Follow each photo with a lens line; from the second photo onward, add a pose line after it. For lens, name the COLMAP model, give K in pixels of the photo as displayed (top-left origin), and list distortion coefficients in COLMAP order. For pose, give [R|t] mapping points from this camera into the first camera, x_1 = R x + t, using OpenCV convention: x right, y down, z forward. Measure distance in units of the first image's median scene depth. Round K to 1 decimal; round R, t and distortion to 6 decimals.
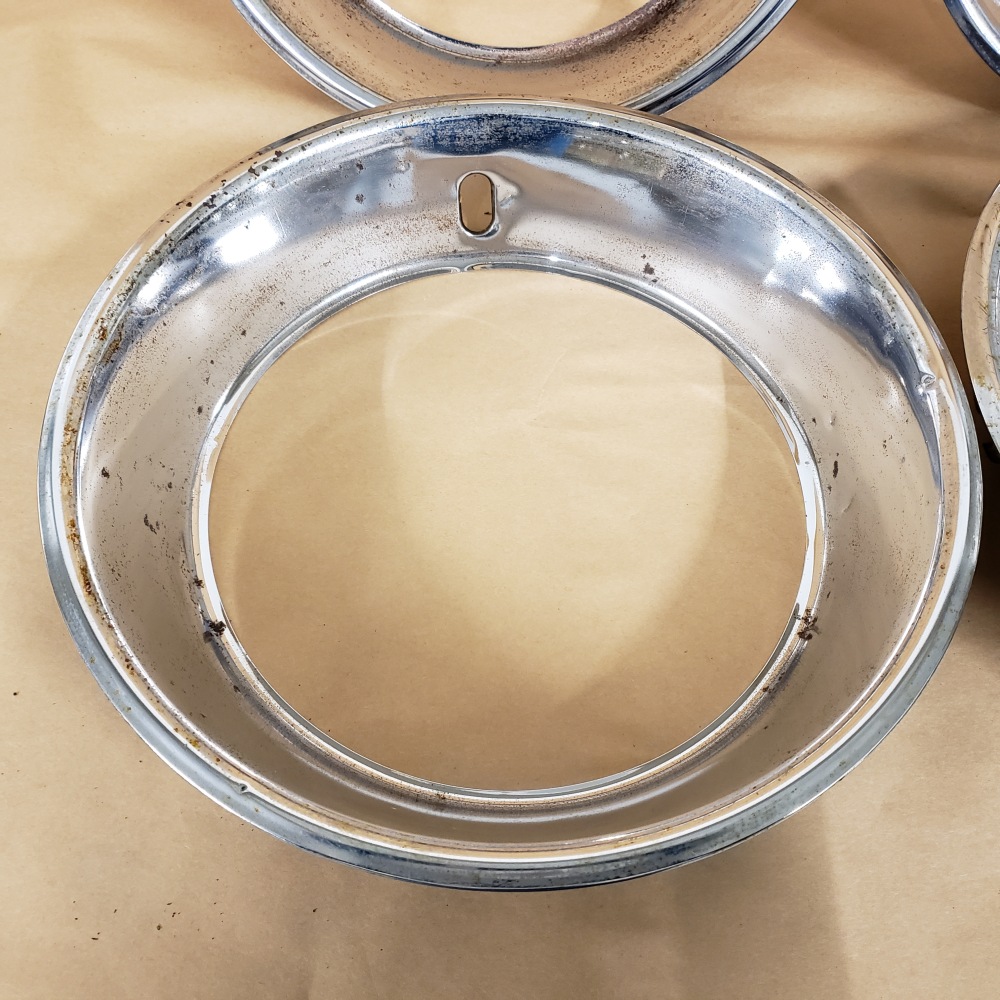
lens RADIAL K [[1076.6, 0, 500.0], [0, 1076.6, 500.0], [0, 0, 1]] dist [0.147732, -0.361460]
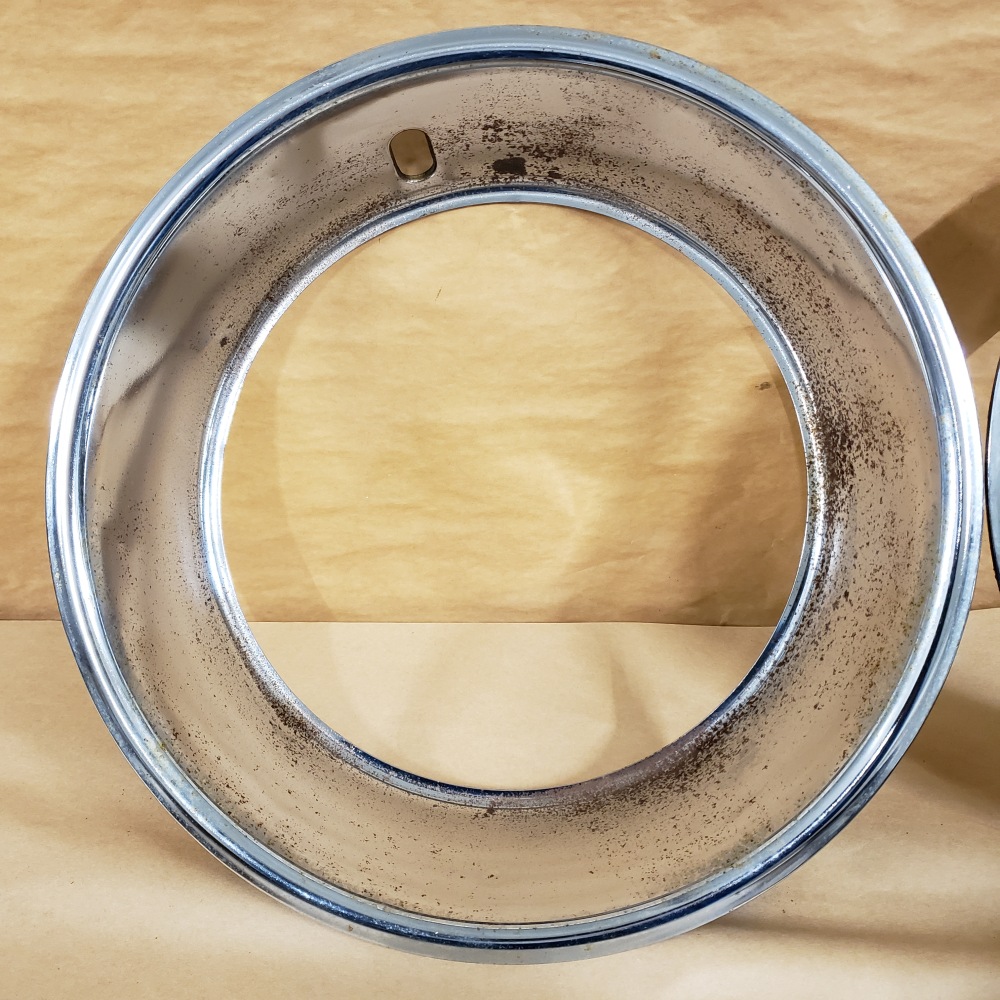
lens RADIAL K [[1083.6, 0, 500.0], [0, 1083.6, 500.0], [0, 0, 1]] dist [0.055230, -0.048608]
pose [[0.999495, -0.008554, 0.030600, -0.020757], [0.021853, 0.884206, -0.466585, -0.312933], [-0.023066, 0.467018, 0.883947, 0.305802]]
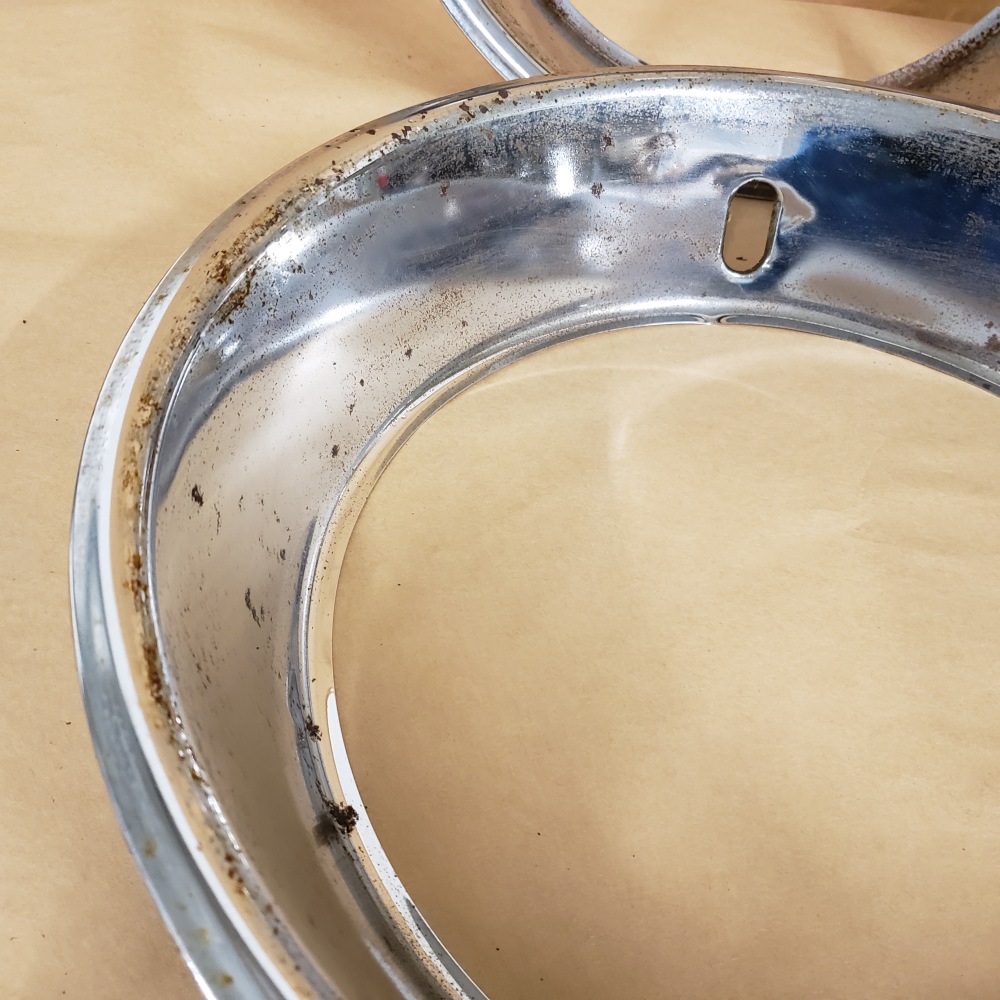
lens RADIAL K [[1076.6, 0, 500.0], [0, 1076.6, 500.0], [0, 0, 1]] dist [0.147732, -0.361460]
pose [[0.994060, 0.106182, 0.023887, -0.207620], [-0.098330, 0.970285, -0.221087, 0.075202], [-0.046653, 0.217424, 0.974962, 0.431633]]
